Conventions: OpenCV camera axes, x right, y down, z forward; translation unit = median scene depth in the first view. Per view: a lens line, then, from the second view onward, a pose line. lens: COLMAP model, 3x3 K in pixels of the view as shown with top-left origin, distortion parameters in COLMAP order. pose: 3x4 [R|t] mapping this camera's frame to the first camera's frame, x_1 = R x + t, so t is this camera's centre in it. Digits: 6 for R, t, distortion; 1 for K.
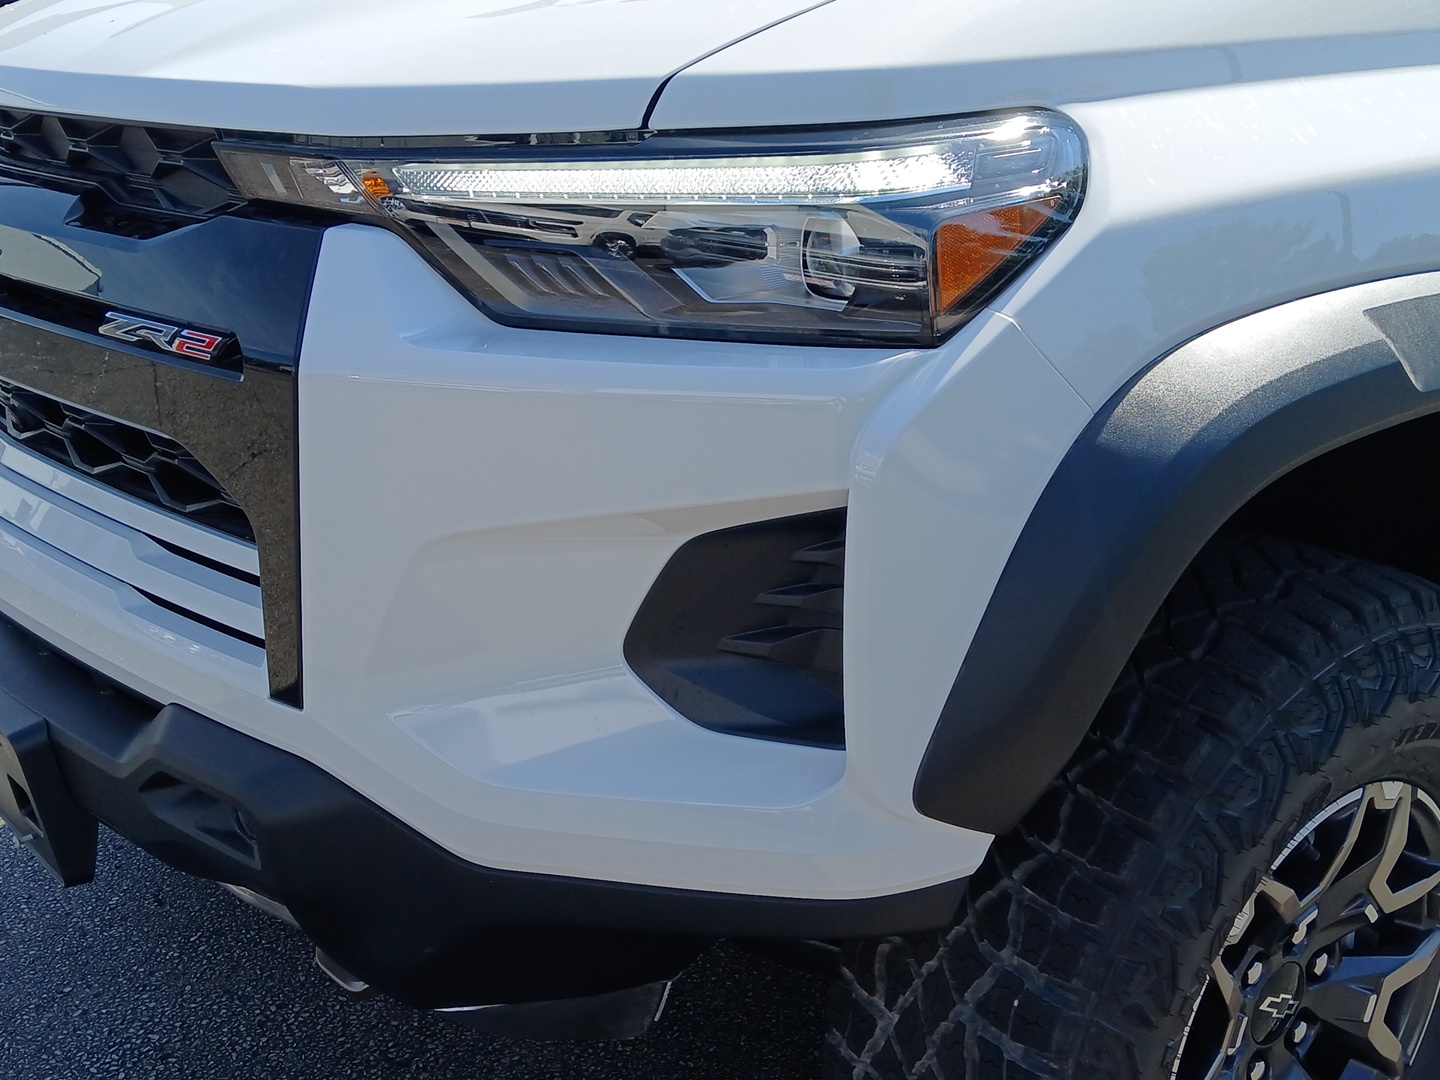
lens RADIAL K [[1694.9, 0, 718.3], [0, 1694.9, 590.9], [0, 0, 1]] dist [-0.002494, 0.001380]
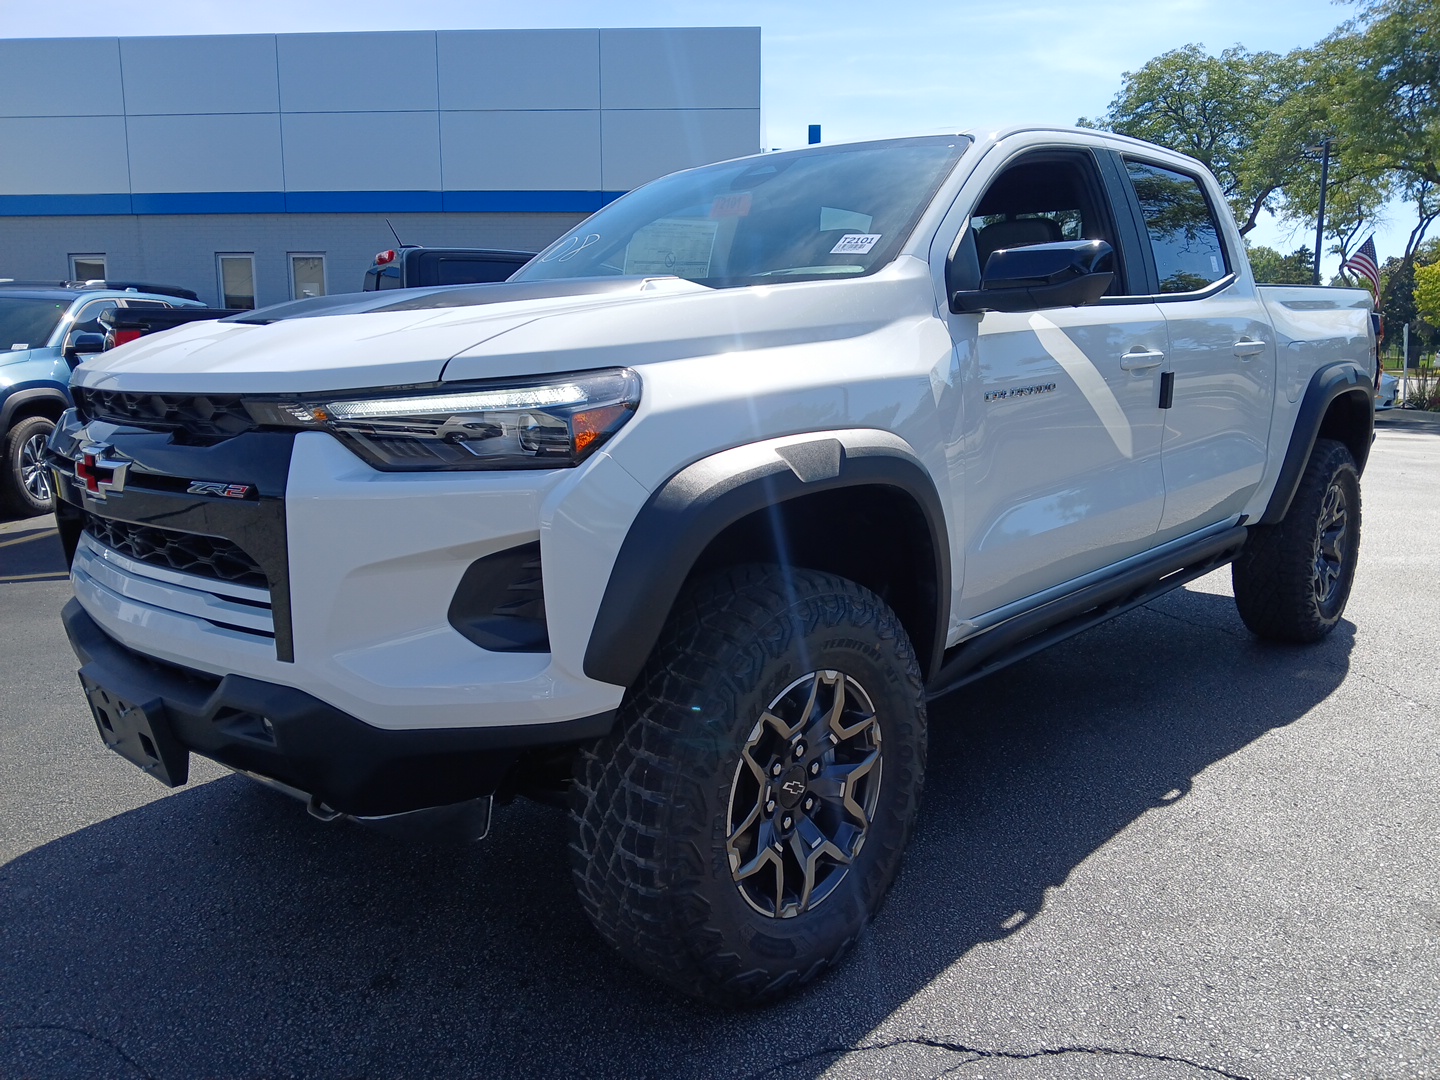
lens RADIAL K [[1097.8, 0, 712.8], [0, 1097.8, 563.1], [0, 0, 1]] dist [0.085971, -0.169188]
pose [[0.990491, -0.065961, 0.120734, 0.105691], [0.081271, 0.988616, -0.126626, 0.160702], [-0.111007, 0.135234, 0.984576, -0.405717]]
